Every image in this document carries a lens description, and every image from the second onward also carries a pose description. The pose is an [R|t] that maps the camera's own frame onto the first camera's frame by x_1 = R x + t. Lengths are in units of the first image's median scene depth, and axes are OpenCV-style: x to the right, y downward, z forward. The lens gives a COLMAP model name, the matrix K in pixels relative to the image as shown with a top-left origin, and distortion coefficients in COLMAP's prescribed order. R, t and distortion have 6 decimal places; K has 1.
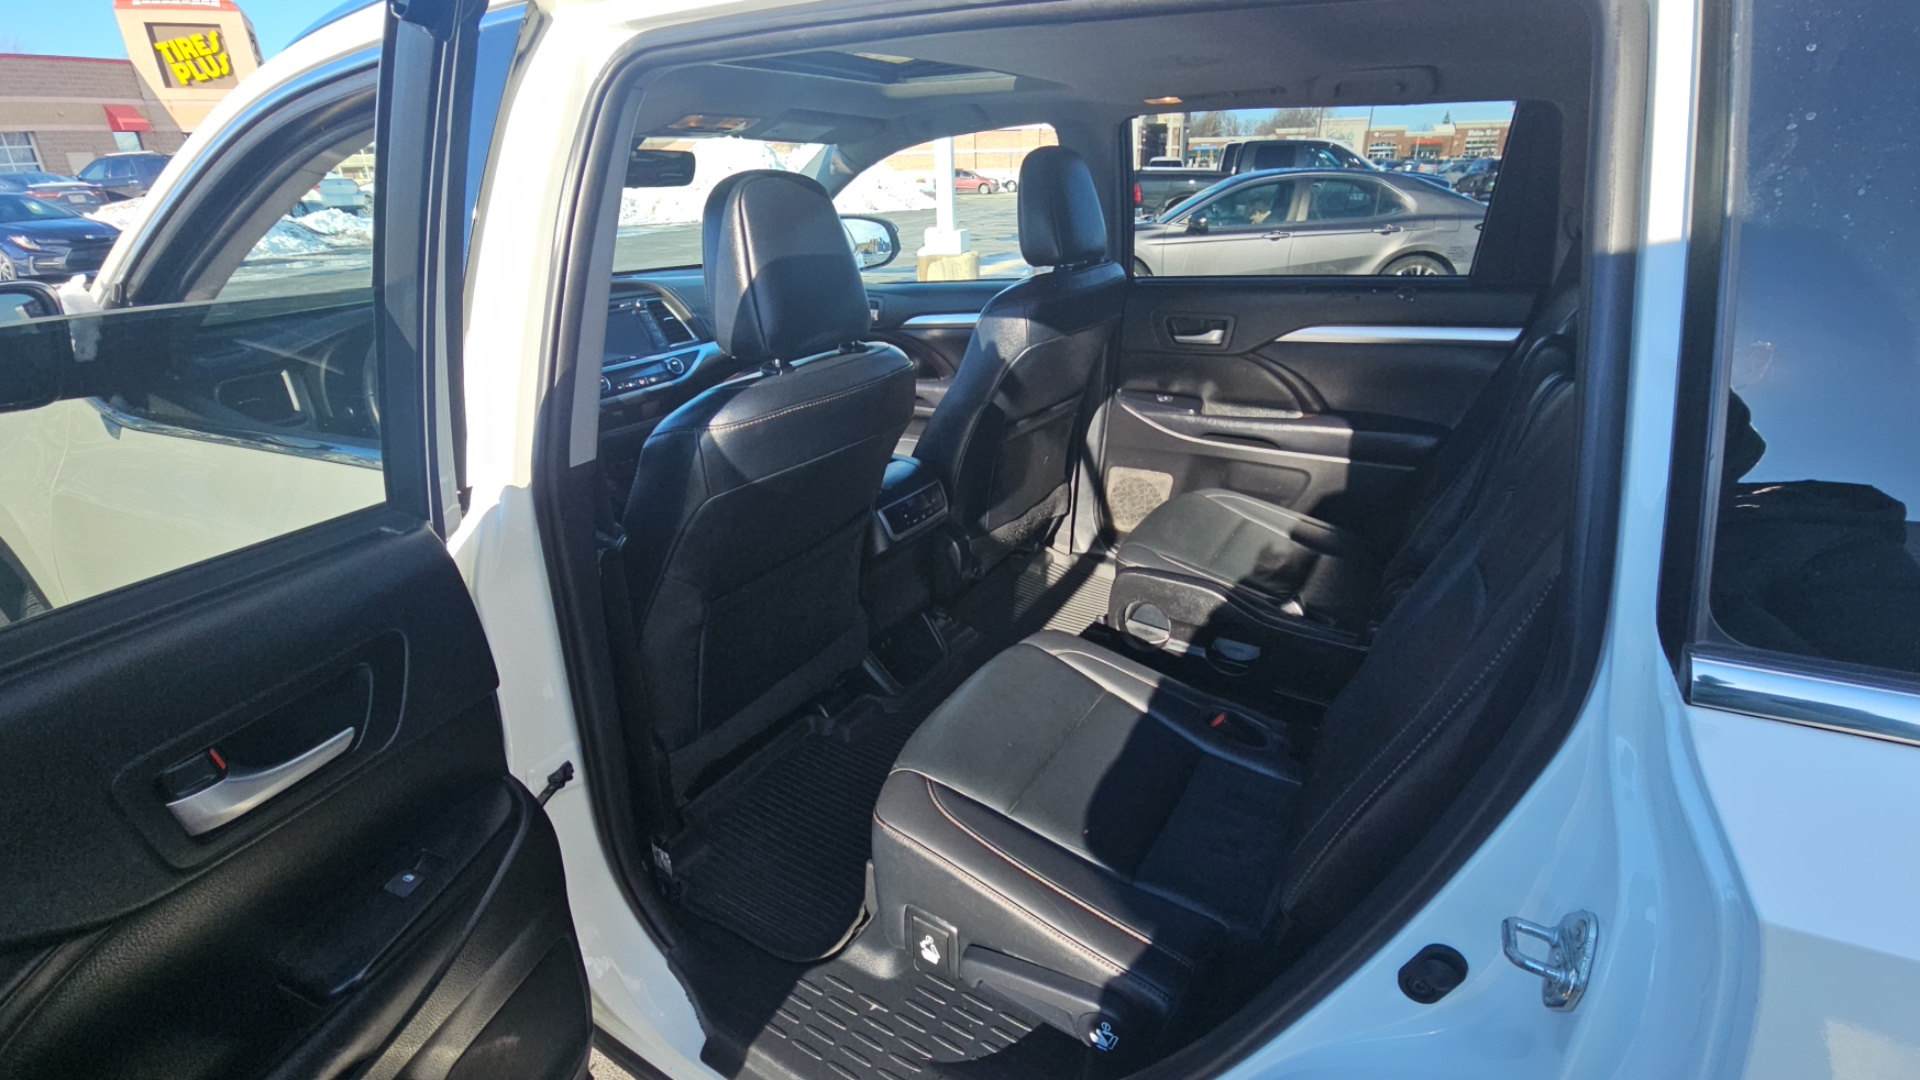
lens RADIAL K [[852.6, 0, 980.0], [0, 852.6, 543.0], [0, 0, 1]] dist [0.007818, -0.006041]
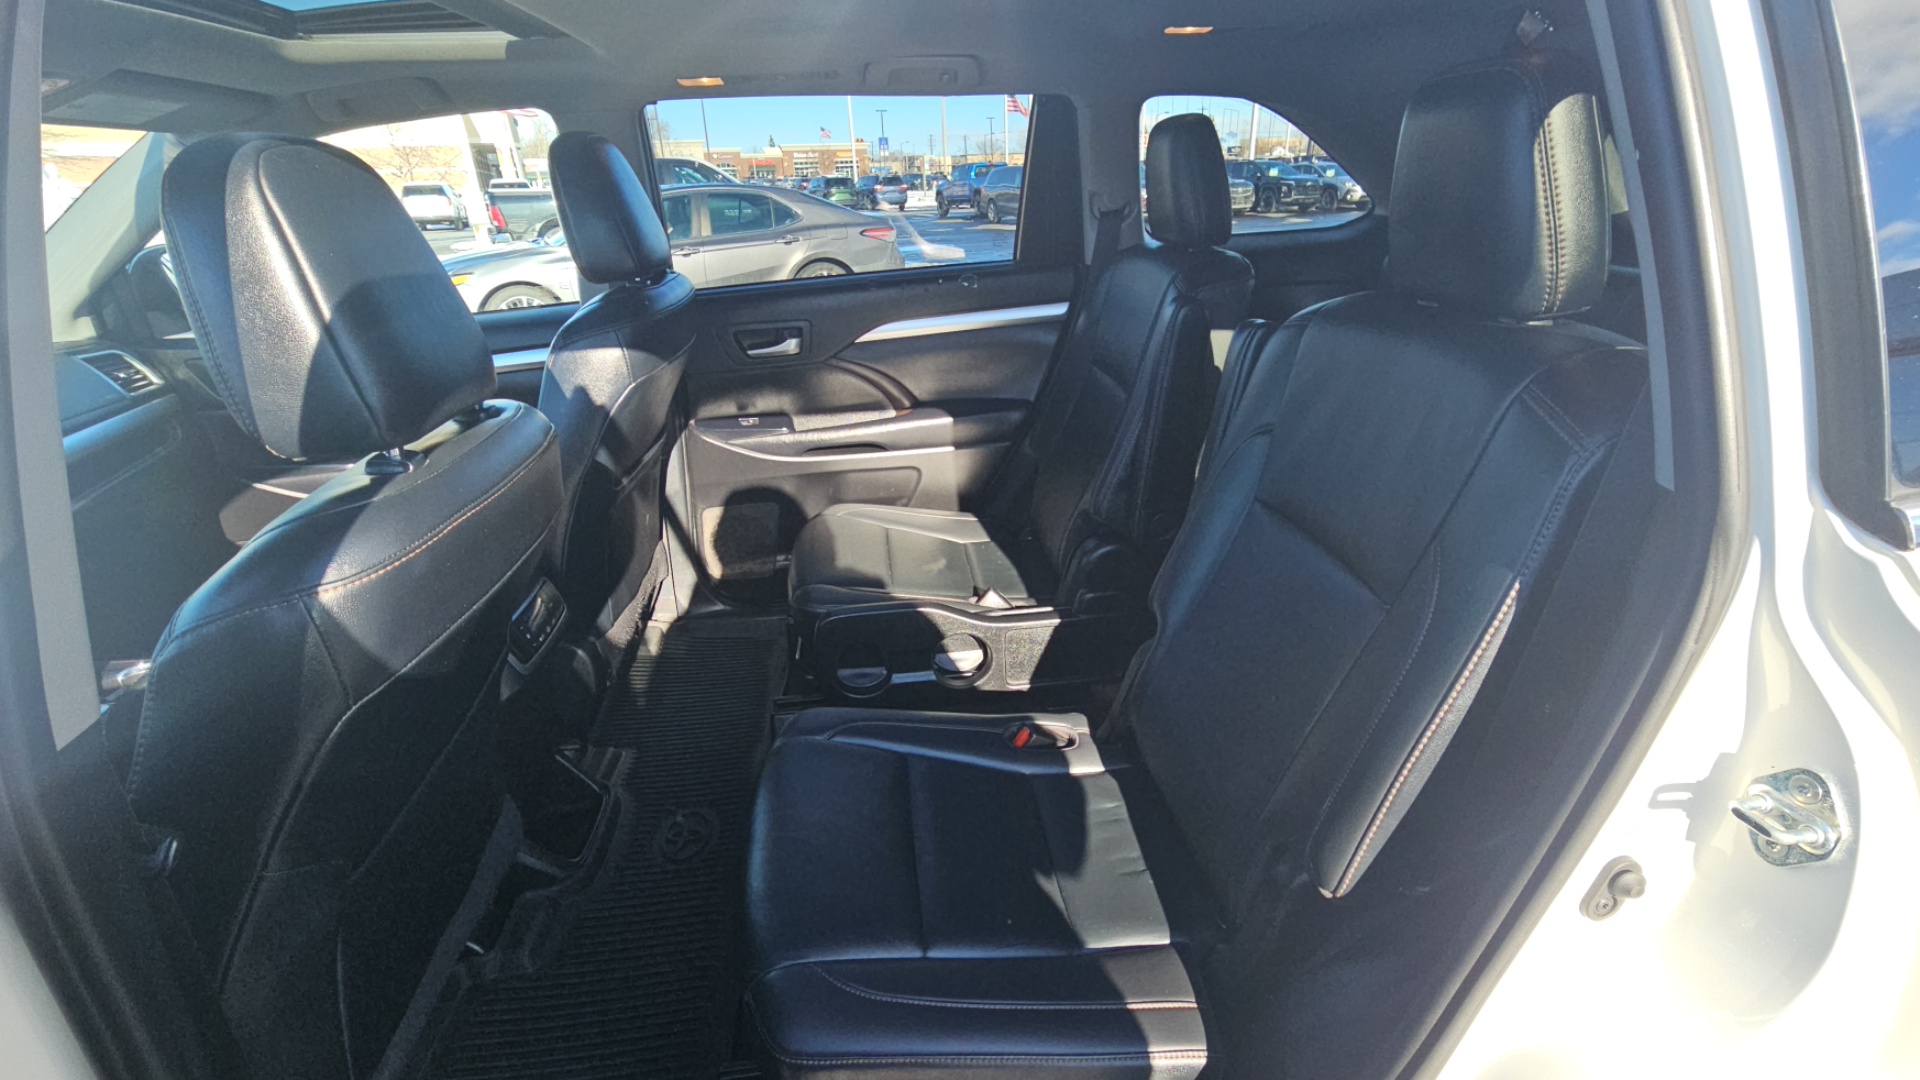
lens RADIAL K [[852.6, 0, 965.1], [0, 852.6, 547.5], [0, 0, 1]] dist [0.007818, -0.006041]
pose [[0.785696, -0.256069, 0.563125, -0.150821], [0.265919, 0.961713, 0.066297, -0.043557], [-0.558542, 0.097656, 0.823708, 0.156467]]
